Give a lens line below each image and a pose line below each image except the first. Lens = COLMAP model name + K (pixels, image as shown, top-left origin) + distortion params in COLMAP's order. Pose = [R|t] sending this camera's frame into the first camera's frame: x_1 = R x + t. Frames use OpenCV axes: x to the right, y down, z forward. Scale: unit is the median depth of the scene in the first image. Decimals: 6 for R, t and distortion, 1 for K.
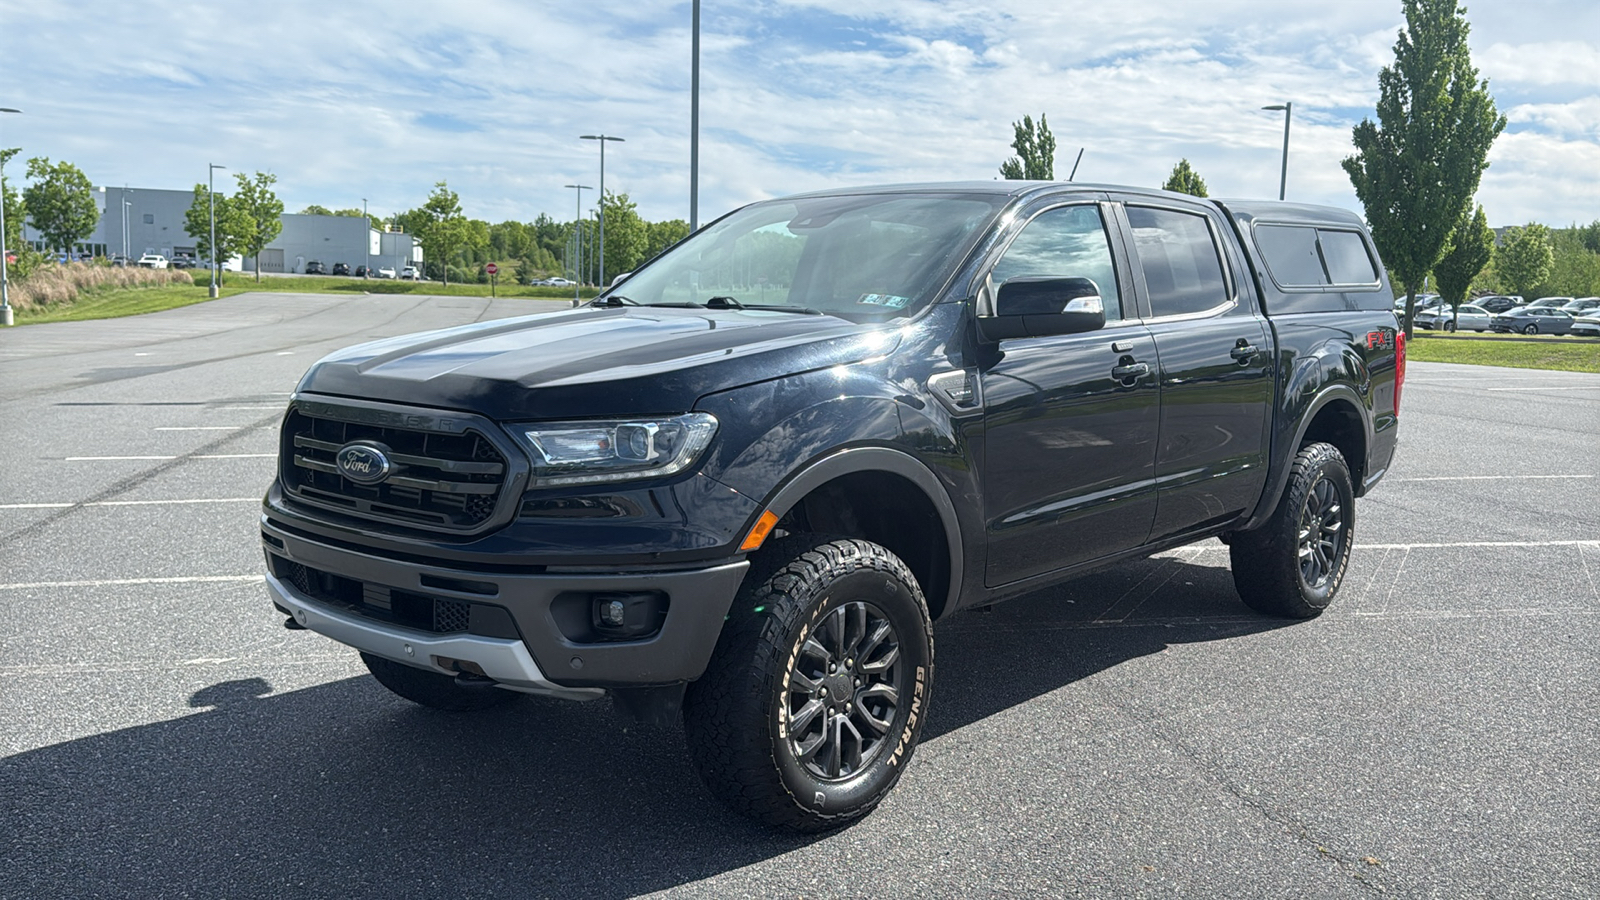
lens RADIAL K [[1361.0, 0, 824.6], [0, 1361.0, 482.0], [0, 0, 1]] dist [0.128236, -0.218244]
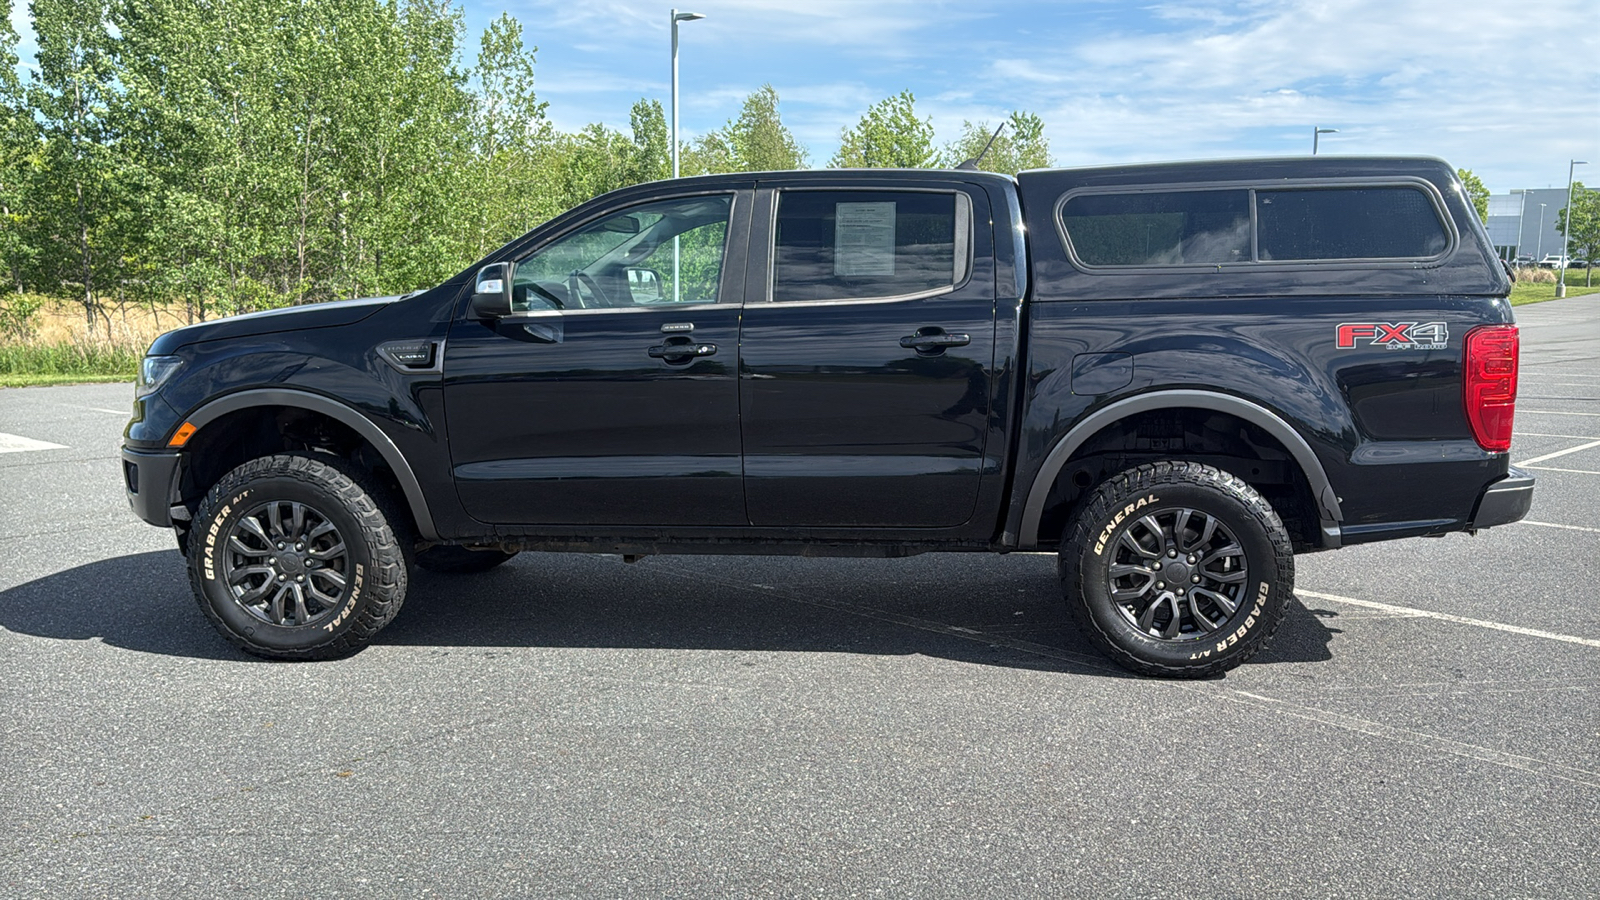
lens RADIAL K [[1360.0, 0, 841.5], [0, 1360.0, 457.6], [0, 0, 1]] dist [0.127671, -0.210060]
pose [[0.570527, 0.089540, -0.816383, 0.125816], [-0.104498, 0.993874, 0.035978, -0.005507], [0.814604, 0.064784, 0.576389, 0.054756]]
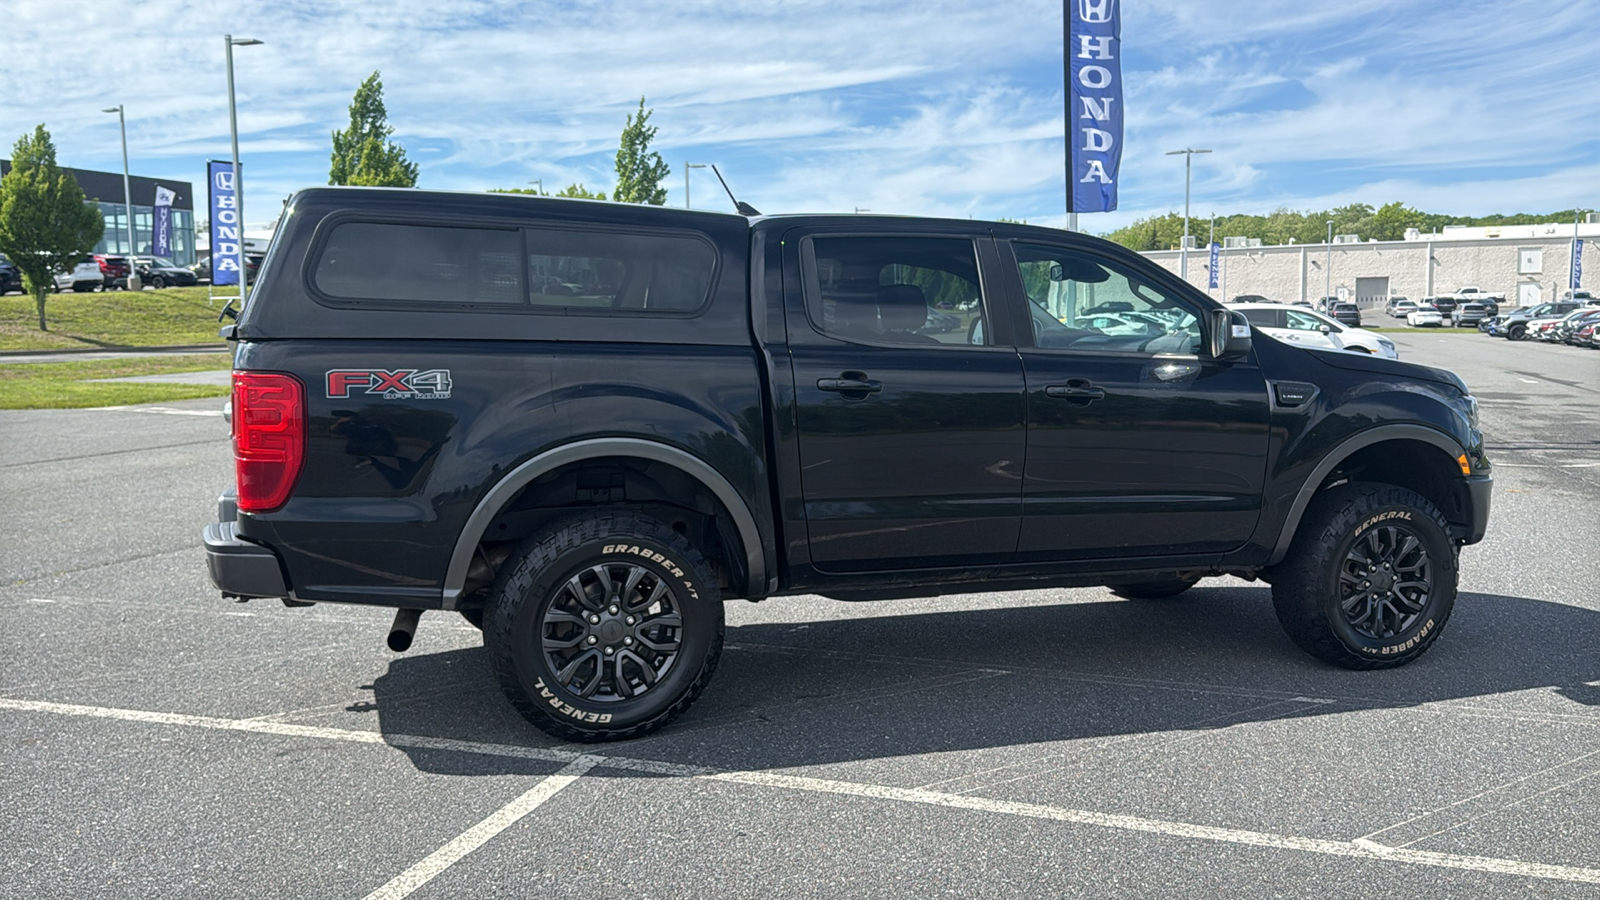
lens RADIAL K [[1361.0, 0, 833.2], [0, 1361.0, 466.9], [0, 0, 1]] dist [0.128236, -0.218244]
pose [[-0.878710, -0.069357, 0.472291, -0.046025], [0.046666, 0.972168, 0.229589, -0.035367], [-0.475070, 0.223782, -0.851017, 0.249327]]
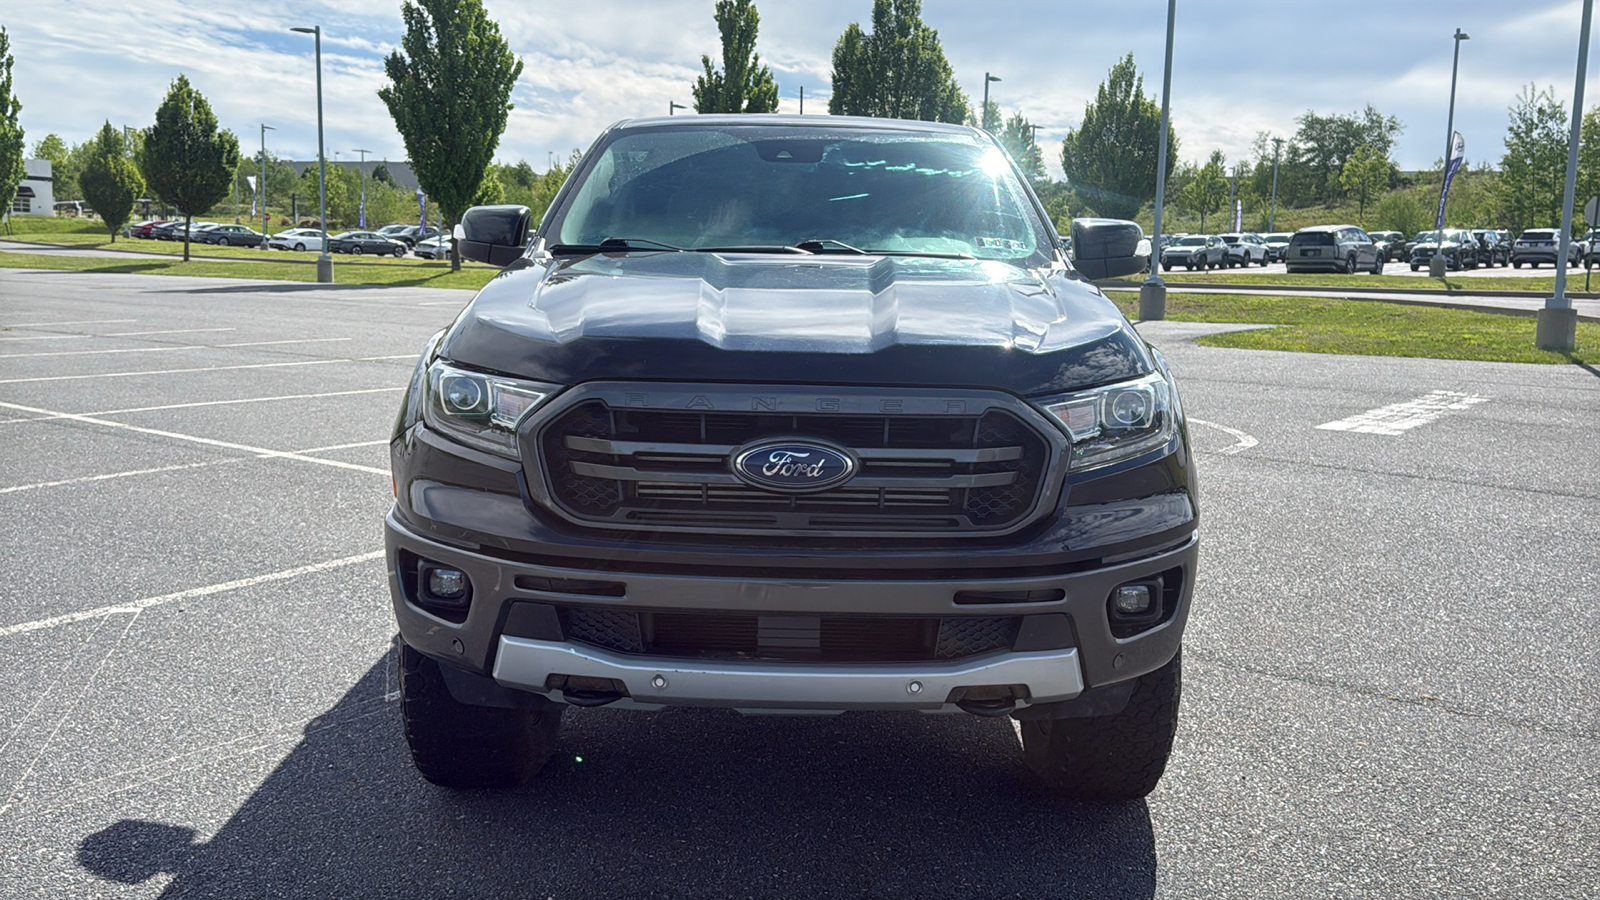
lens RADIAL K [[1364.0, 0, 800.4], [0, 1364.0, 461.7], [0, 0, 1]] dist [0.127040, -0.216310]
pose [[0.759218, -0.103357, 0.642577, -0.067403], [0.079941, 0.994643, 0.065534, -0.005364], [-0.645909, 0.001613, 0.763413, 0.033908]]
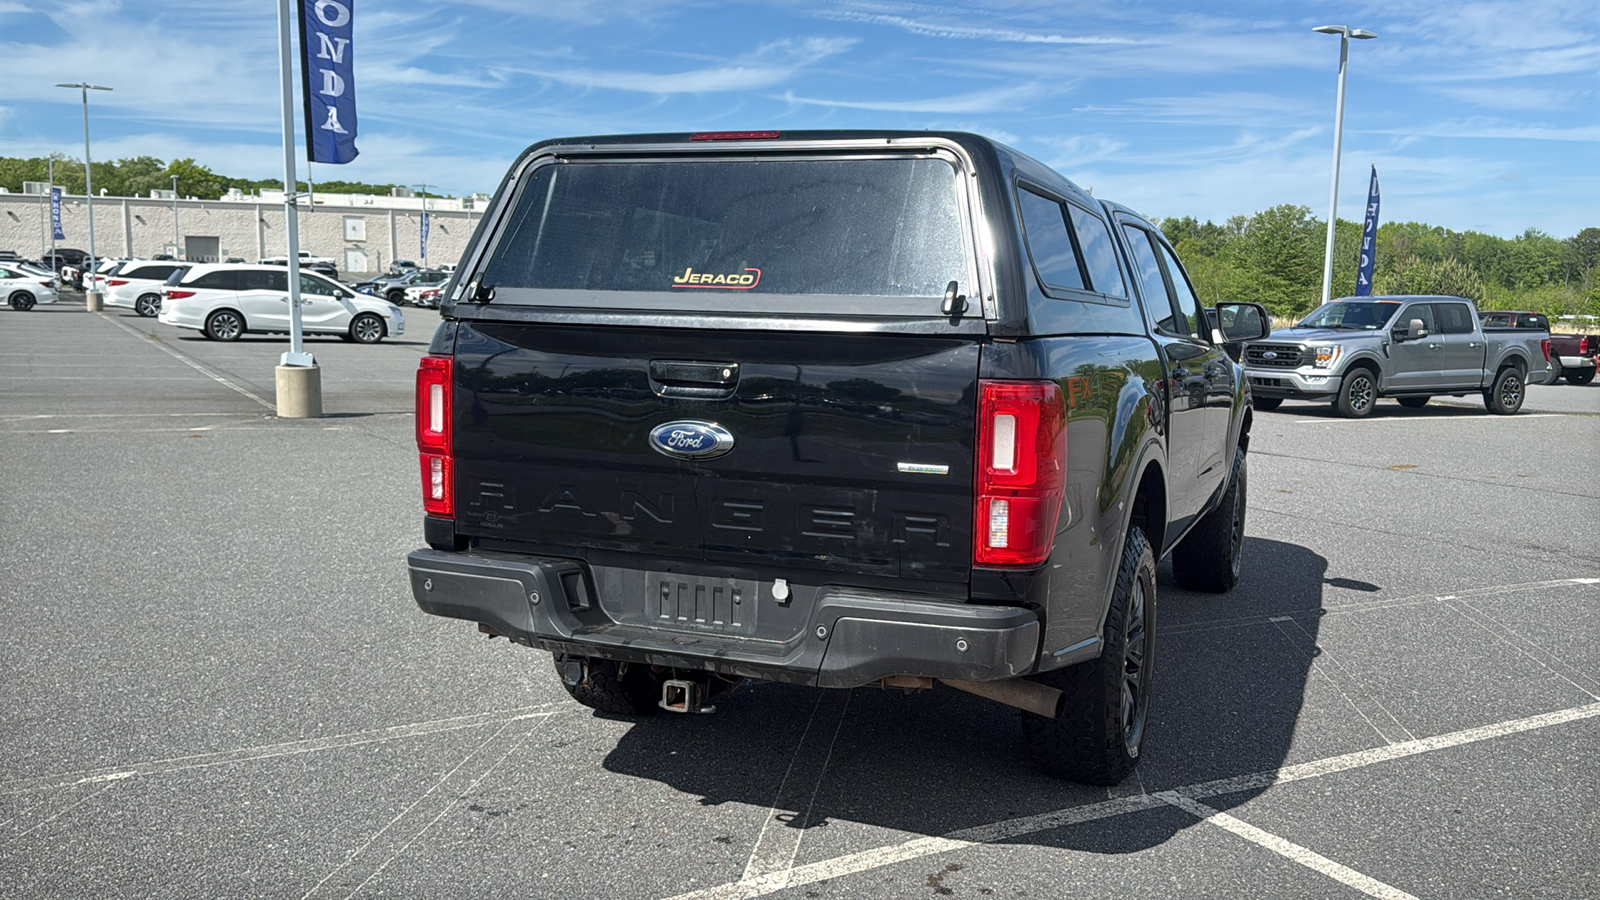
lens RADIAL K [[1361.0, 0, 840.8], [0, 1361.0, 450.8], [0, 0, 1]] dist [0.128236, -0.218244]
pose [[-0.943213, -0.005370, -0.332144, 0.070266], [-0.085866, 0.969830, 0.228159, -0.033439], [0.320898, 0.243723, -0.915218, 0.248070]]
